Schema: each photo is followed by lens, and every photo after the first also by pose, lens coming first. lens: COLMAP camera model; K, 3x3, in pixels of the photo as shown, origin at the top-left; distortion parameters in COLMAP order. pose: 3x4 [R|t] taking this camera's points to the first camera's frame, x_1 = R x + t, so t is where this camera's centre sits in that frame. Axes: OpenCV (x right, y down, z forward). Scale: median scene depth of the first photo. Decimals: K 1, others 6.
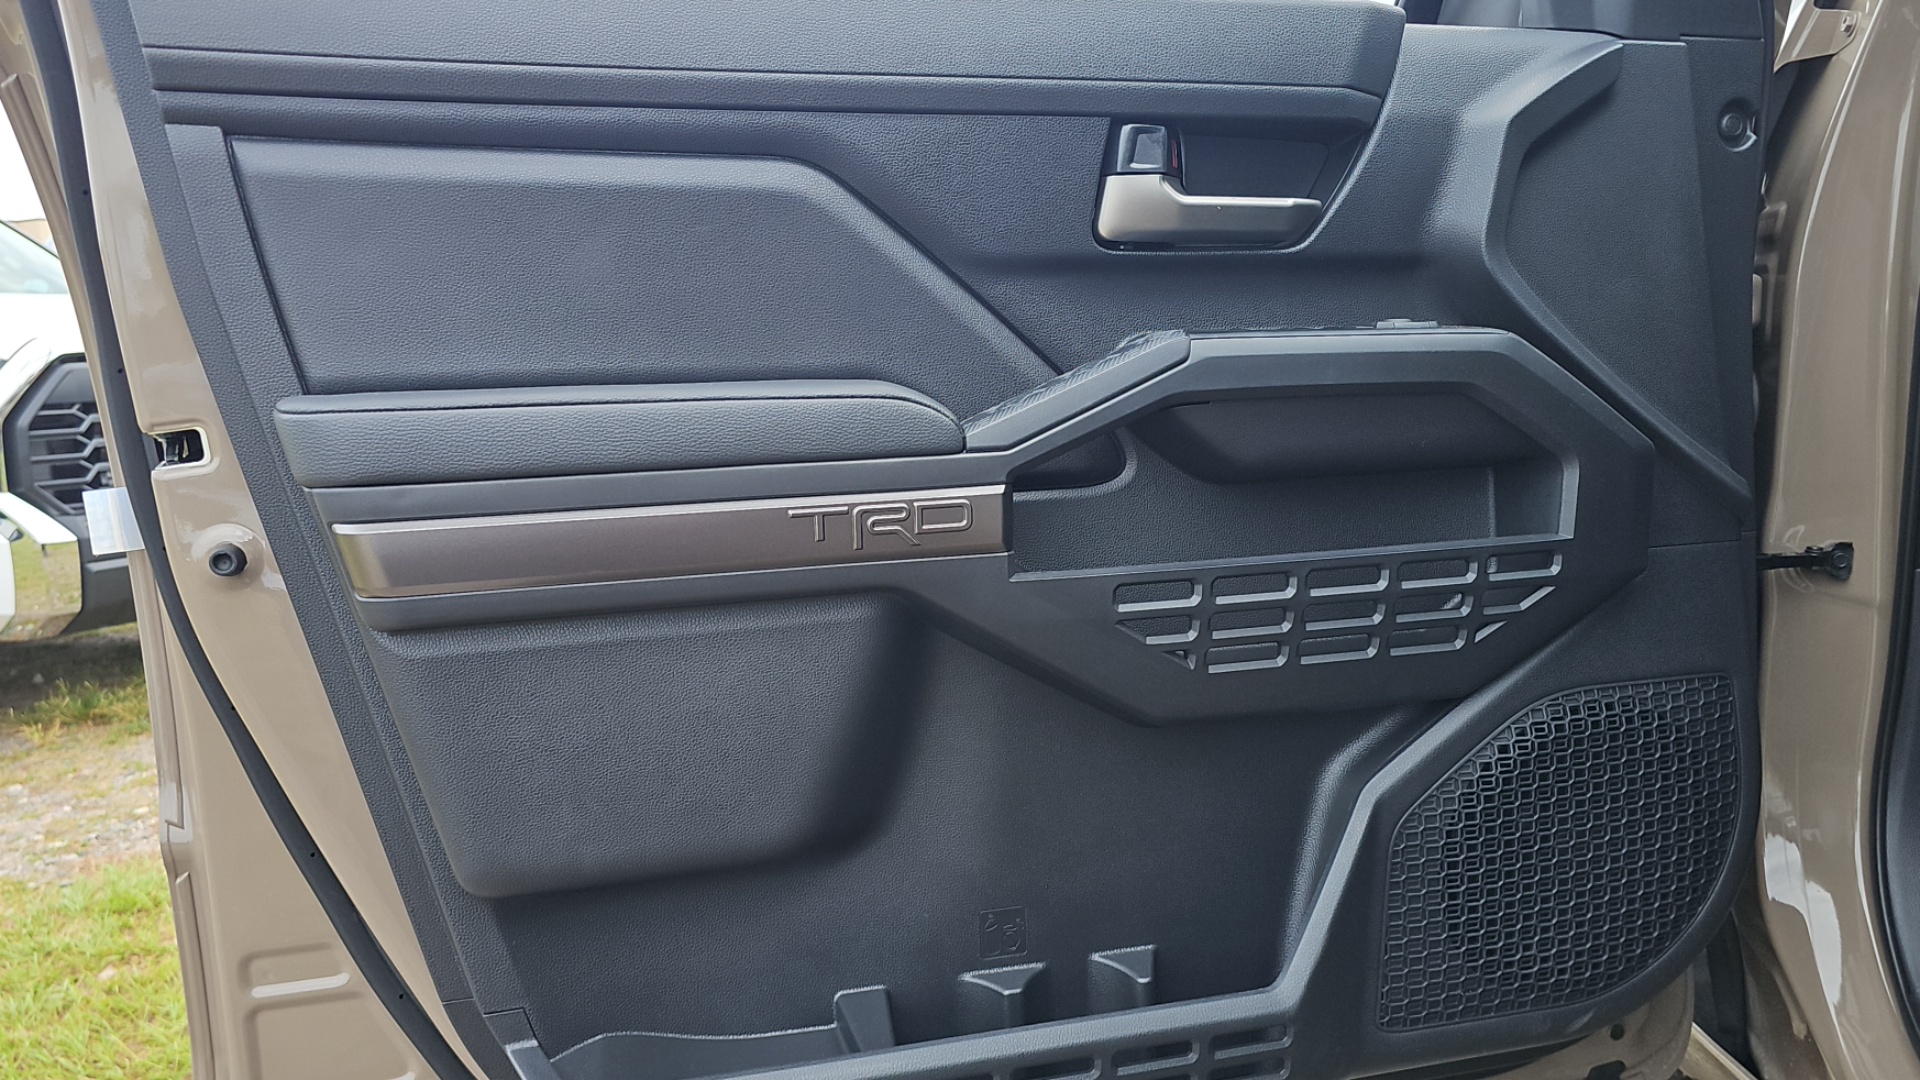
lens RADIAL K [[1389.6, 0, 973.4], [0, 1389.6, 546.5], [0, 0, 1]] dist [0.057499, -0.071184]
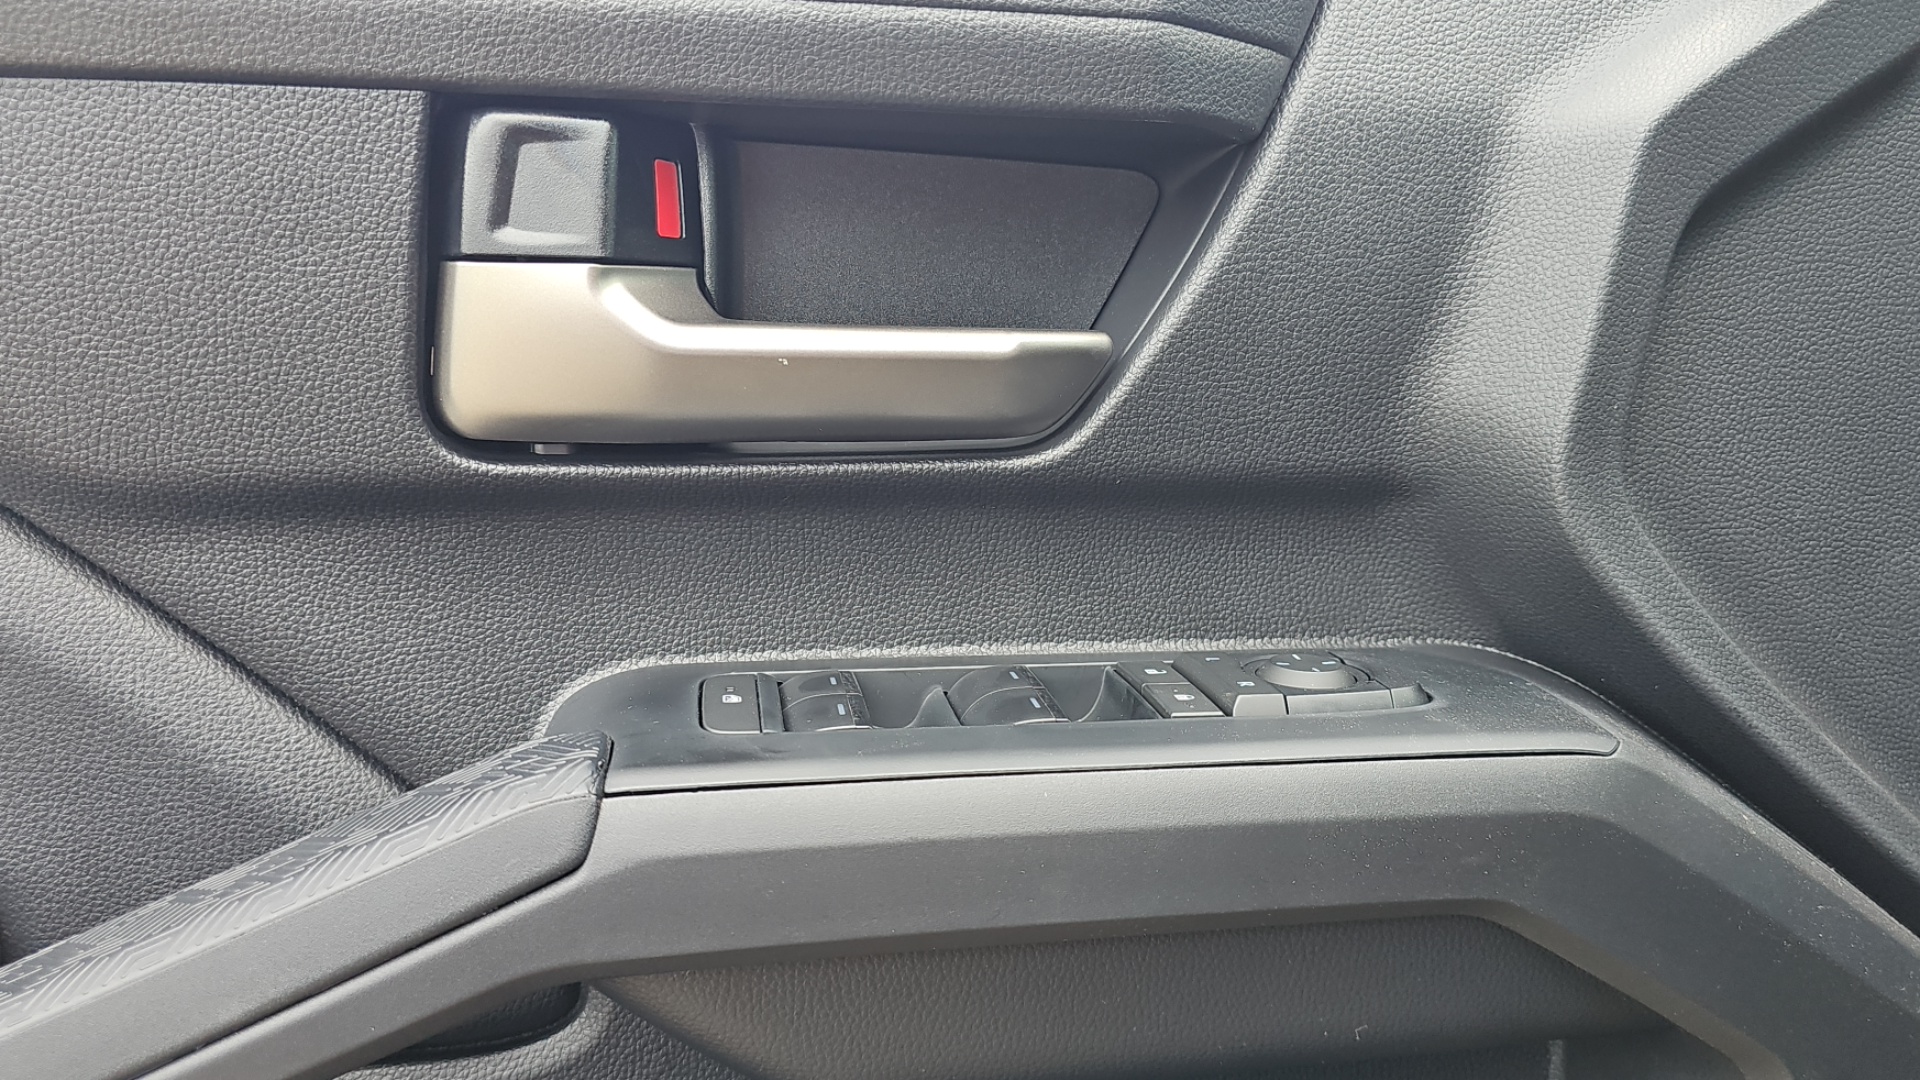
lens RADIAL K [[1389.6, 0, 973.4], [0, 1389.6, 546.5], [0, 0, 1]] dist [0.057499, -0.071184]
pose [[0.997385, 0.039488, -0.060523, 0.243829], [-0.038257, 0.999040, 0.021365, -0.204152], [0.061309, -0.018993, 0.997938, 0.651158]]
